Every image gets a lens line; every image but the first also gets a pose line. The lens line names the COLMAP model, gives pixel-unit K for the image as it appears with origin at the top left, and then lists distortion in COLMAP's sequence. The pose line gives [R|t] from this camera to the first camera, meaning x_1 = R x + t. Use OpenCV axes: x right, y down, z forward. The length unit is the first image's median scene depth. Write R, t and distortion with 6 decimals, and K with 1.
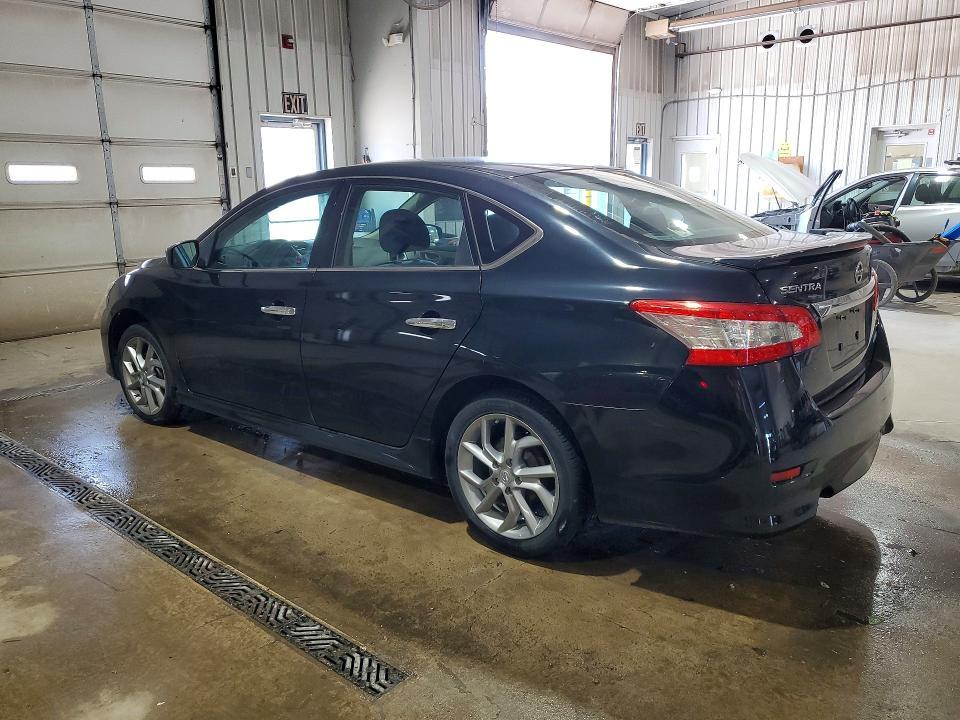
lens RADIAL K [[730.5, 0, 480.0], [0, 730.5, 360.0], [0, 0, 1]] dist [-0.008933, -0.003129]
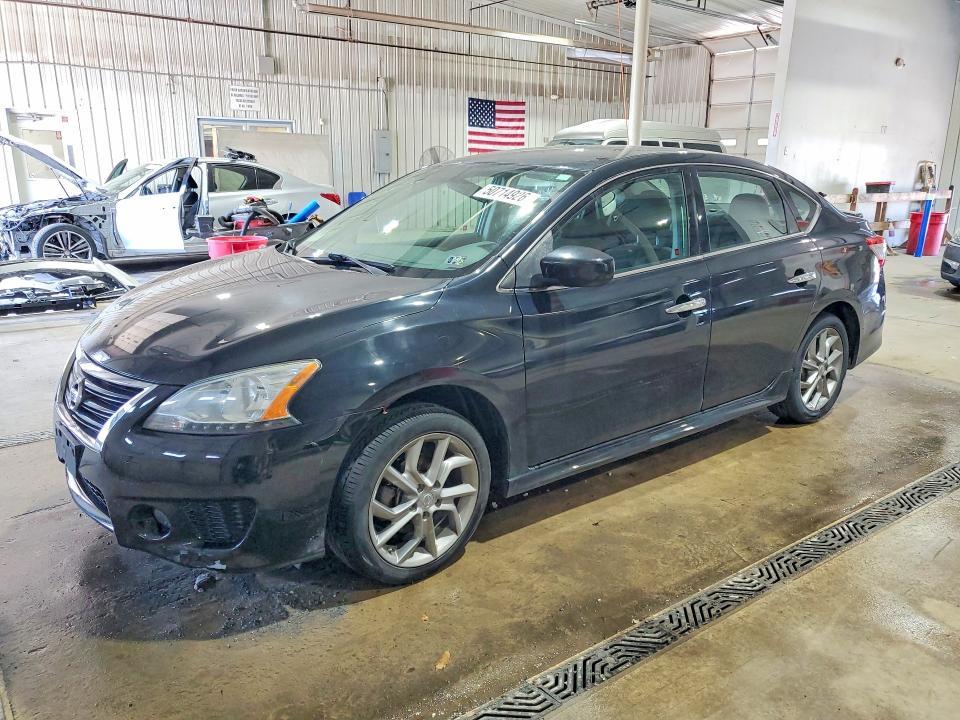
lens RADIAL K [[747.5, 0, 480.0], [0, 747.5, 360.0], [0, 0, 1]] dist [0.007411, 0.000710]
pose [[0.202288, -0.217099, 0.954959, -1.285172], [0.208283, 0.962347, 0.174658, -0.226739], [-0.956921, 0.163570, 0.239889, 1.047486]]
